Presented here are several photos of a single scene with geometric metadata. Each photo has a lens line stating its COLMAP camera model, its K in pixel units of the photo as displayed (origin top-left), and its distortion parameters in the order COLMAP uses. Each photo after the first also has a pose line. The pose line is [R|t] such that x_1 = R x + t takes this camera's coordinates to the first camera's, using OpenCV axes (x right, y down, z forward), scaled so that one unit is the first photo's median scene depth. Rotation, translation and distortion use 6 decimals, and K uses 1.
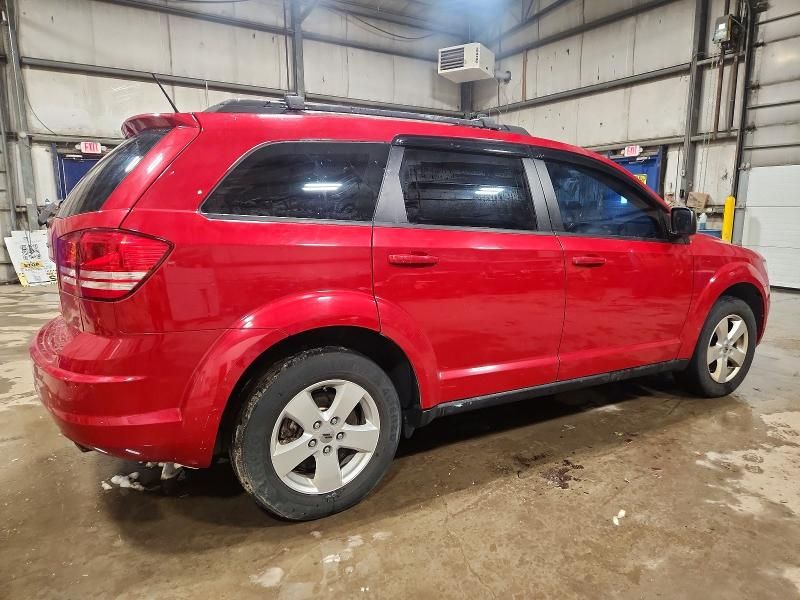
lens RADIAL K [[559.9, 0, 401.2], [0, 559.9, 301.3], [0, 0, 1]] dist [0.022424, -0.011803]
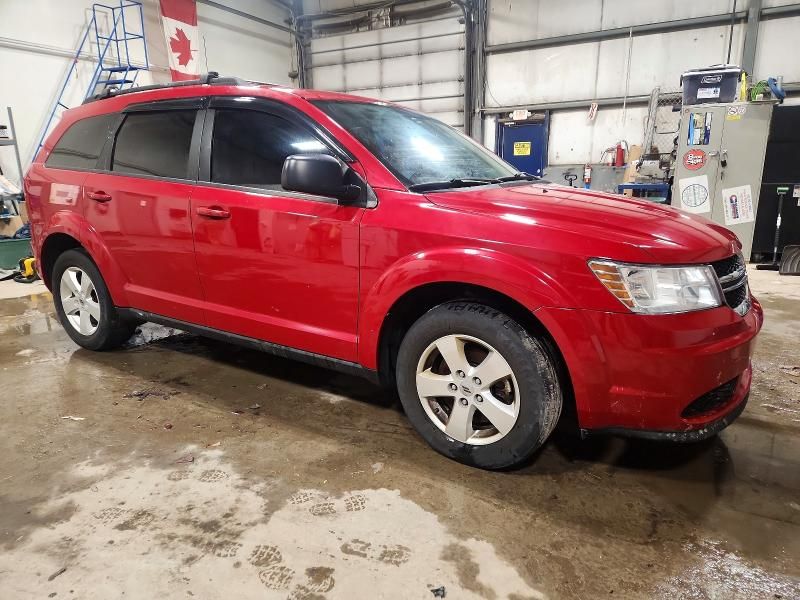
lens RADIAL K [[559.9, 0, 401.8], [0, 559.9, 301.5], [0, 0, 1]] dist [0.022424, -0.011803]
pose [[0.421228, 0.193636, -0.886043, 1.202026], [-0.136350, 0.979360, 0.149208, -0.091160], [0.896647, 0.057961, 0.438935, 0.777751]]
